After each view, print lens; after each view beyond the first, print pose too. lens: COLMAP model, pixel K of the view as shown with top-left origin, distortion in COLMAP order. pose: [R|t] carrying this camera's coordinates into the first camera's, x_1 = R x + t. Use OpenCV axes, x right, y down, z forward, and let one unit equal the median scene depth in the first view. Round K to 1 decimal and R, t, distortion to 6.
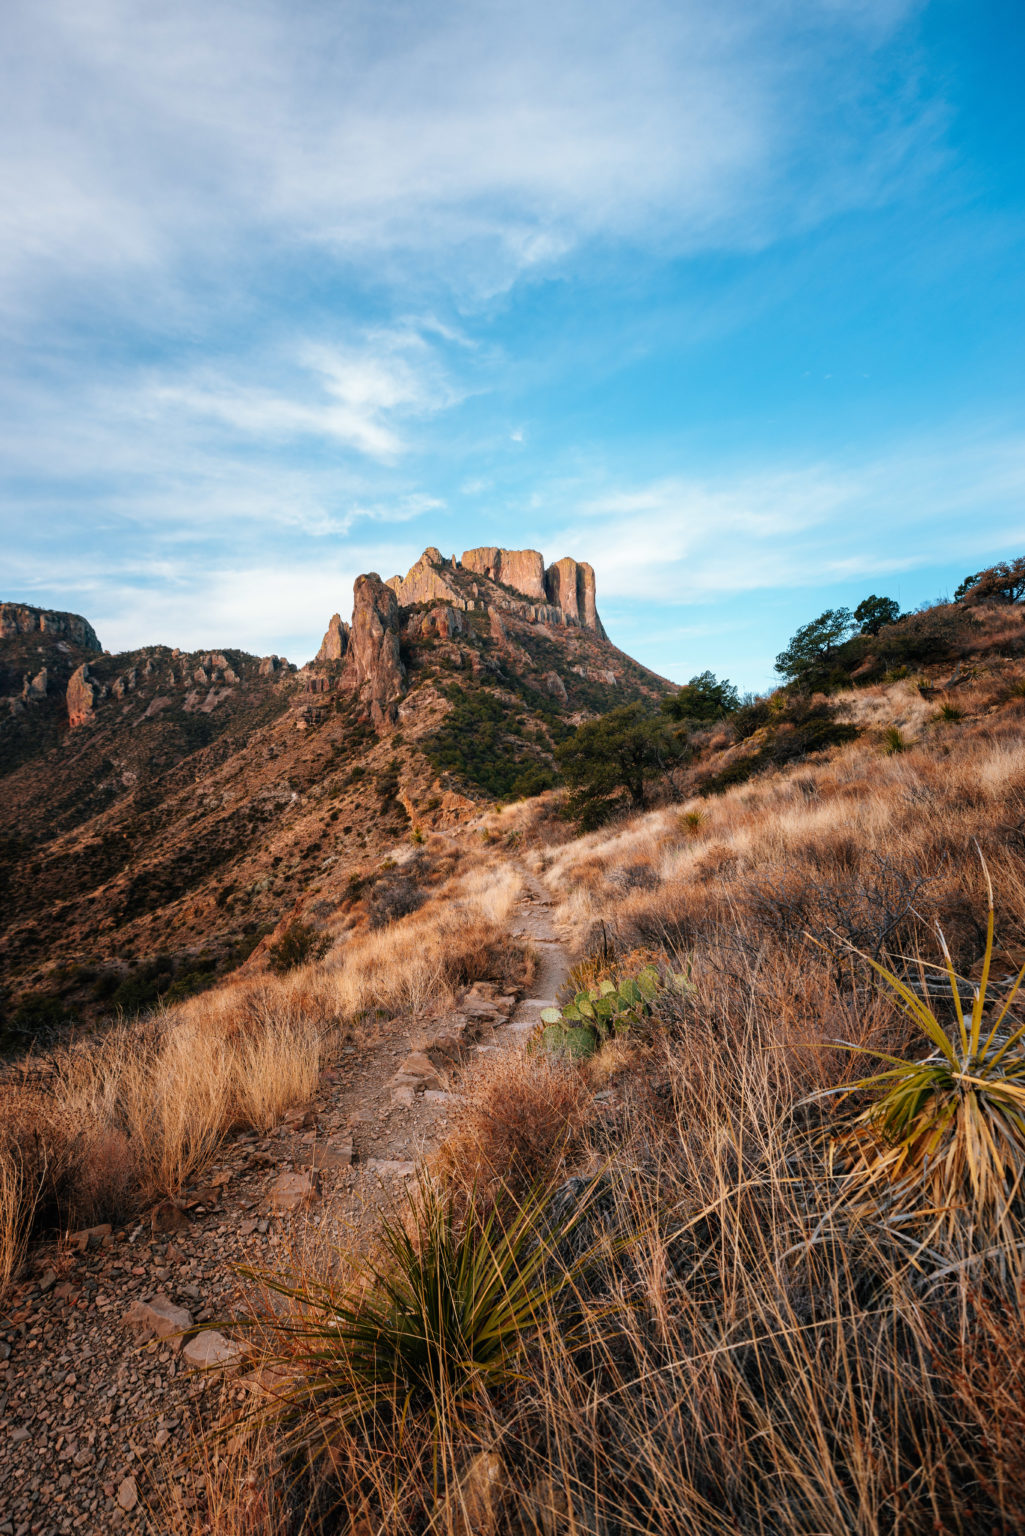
lens RADIAL K [[730.6, 0, 512.5], [0, 730.6, 768.0], [0, 0, 1]] dist [-0.011992, 0.000062]
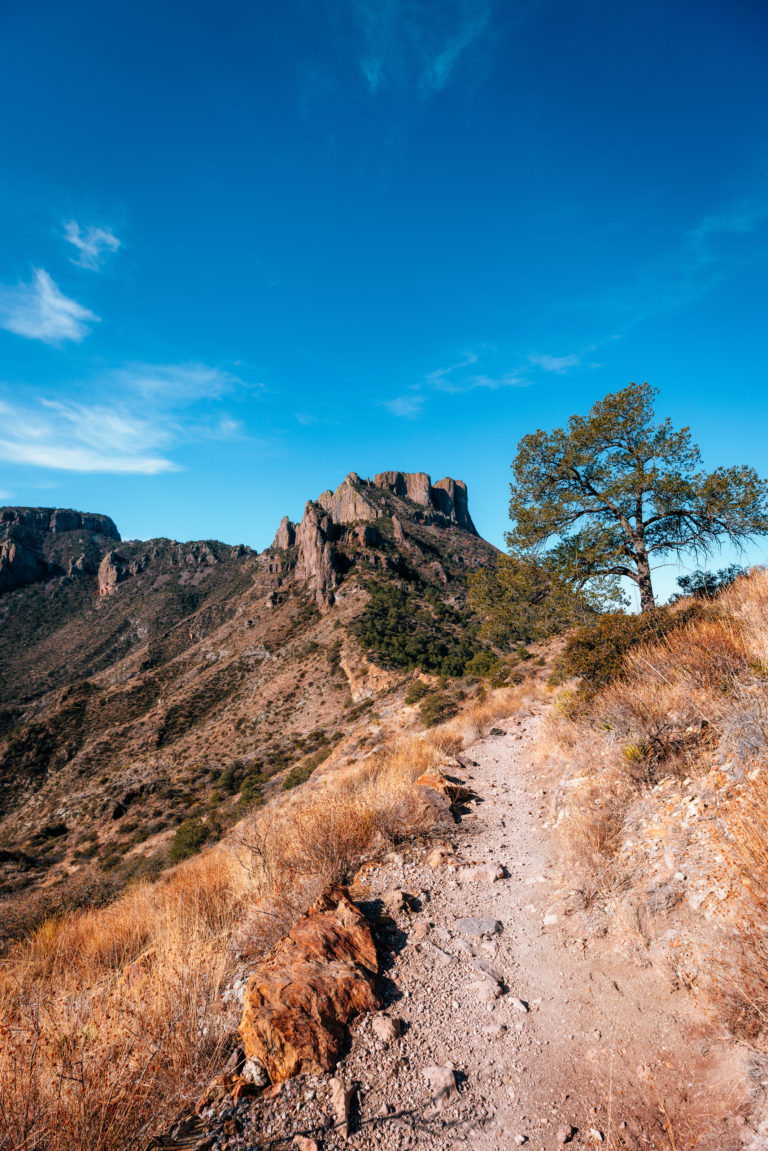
lens RADIAL K [[540.1, 0, 384.0], [0, 540.1, 575.5], [0, 0, 1]] dist [0.002230, 0.000057]
pose [[0.998905, -0.002089, -0.046736, 0.000204], [-0.001739, 0.996654, -0.081719, -0.026984], [0.046751, 0.081711, 0.995559, -0.106133]]
